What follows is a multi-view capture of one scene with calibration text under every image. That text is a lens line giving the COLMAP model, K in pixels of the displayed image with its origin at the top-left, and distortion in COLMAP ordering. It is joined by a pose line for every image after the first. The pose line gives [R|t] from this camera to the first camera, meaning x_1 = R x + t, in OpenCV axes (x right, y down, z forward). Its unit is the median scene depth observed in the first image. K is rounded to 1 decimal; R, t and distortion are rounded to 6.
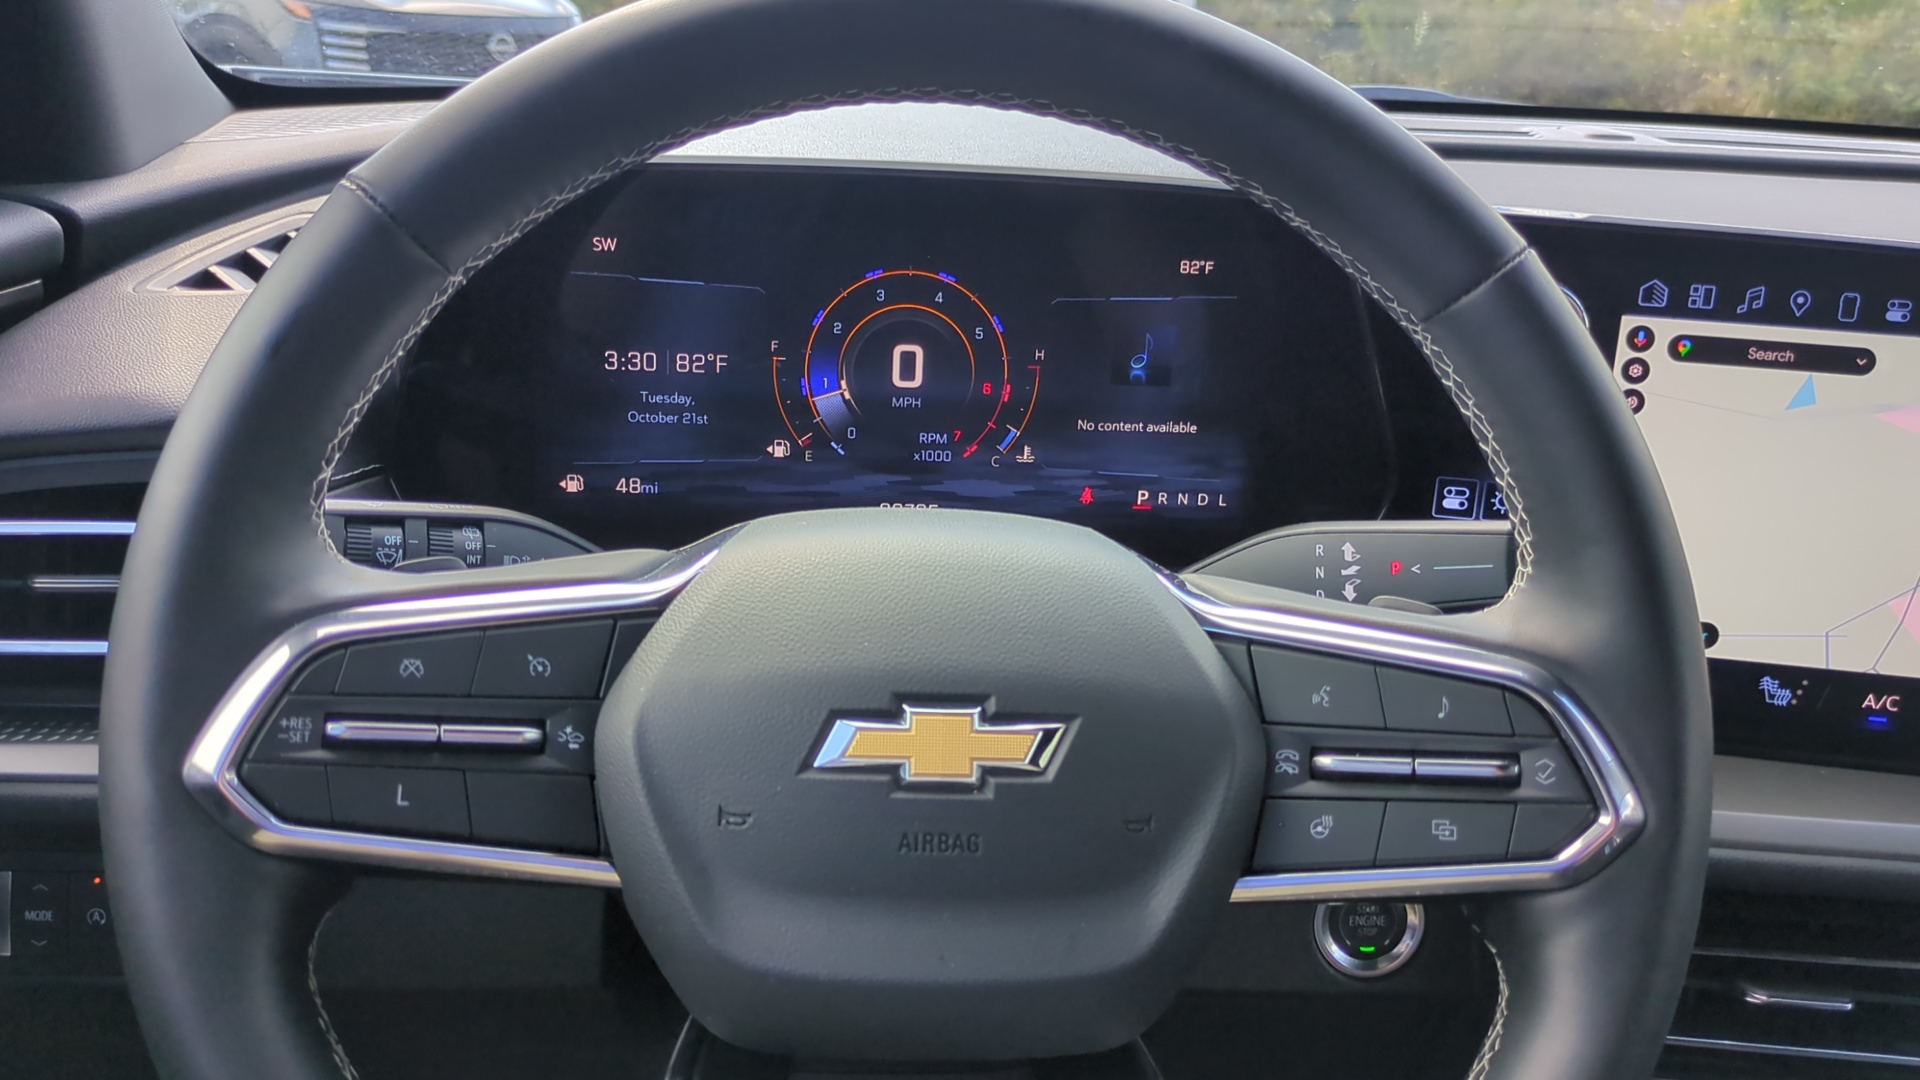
lens RADIAL K [[1664.6, 0, 960.0], [0, 1664.6, 540.0], [0, 0, 1]] dist [0.026212, -0.012352]
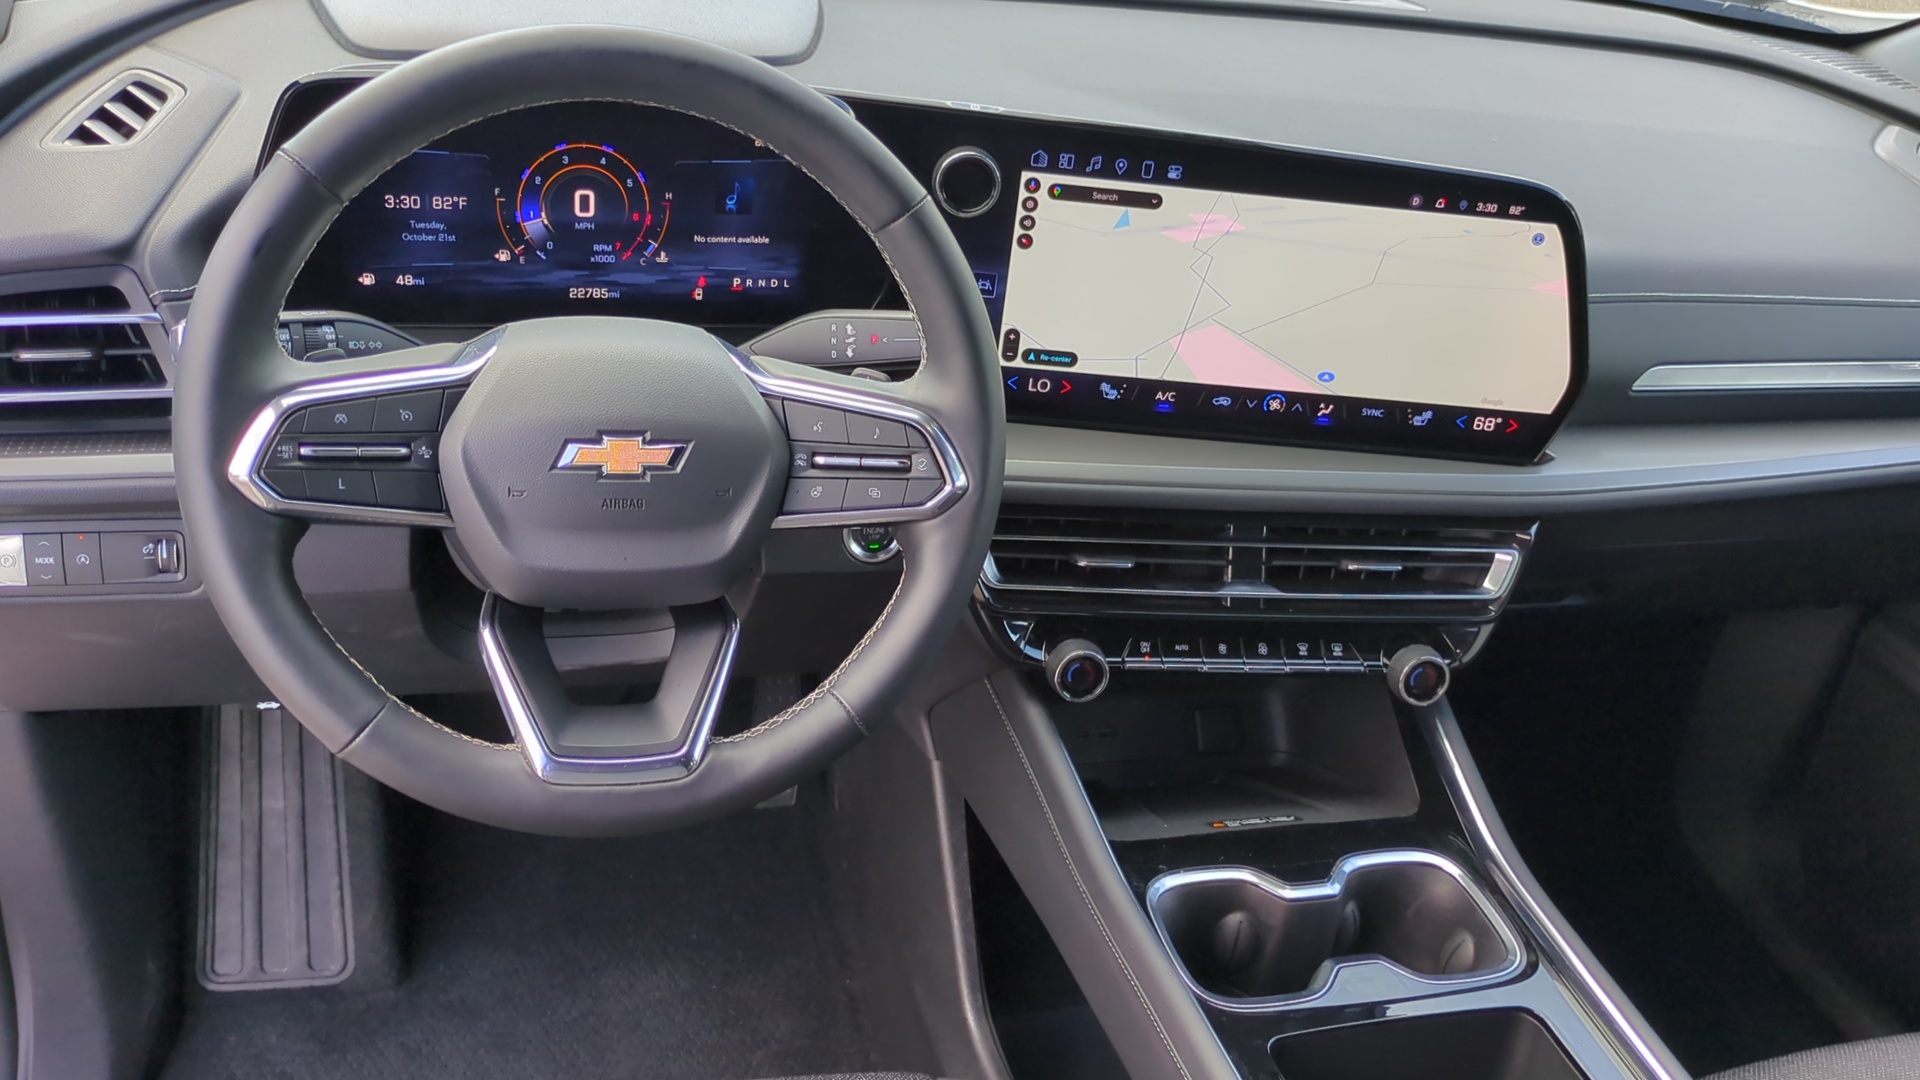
lens RADIAL K [[1561.7, 0, 960.0], [0, 1561.7, 540.0], [0, 0, 1]] dist [0.034405, -0.078686]
pose [[0.975898, -0.042428, 0.214061, -0.015094], [-0.007020, 0.974306, 0.225117, -0.129842], [-0.218113, -0.221194, 0.950526, -0.567942]]
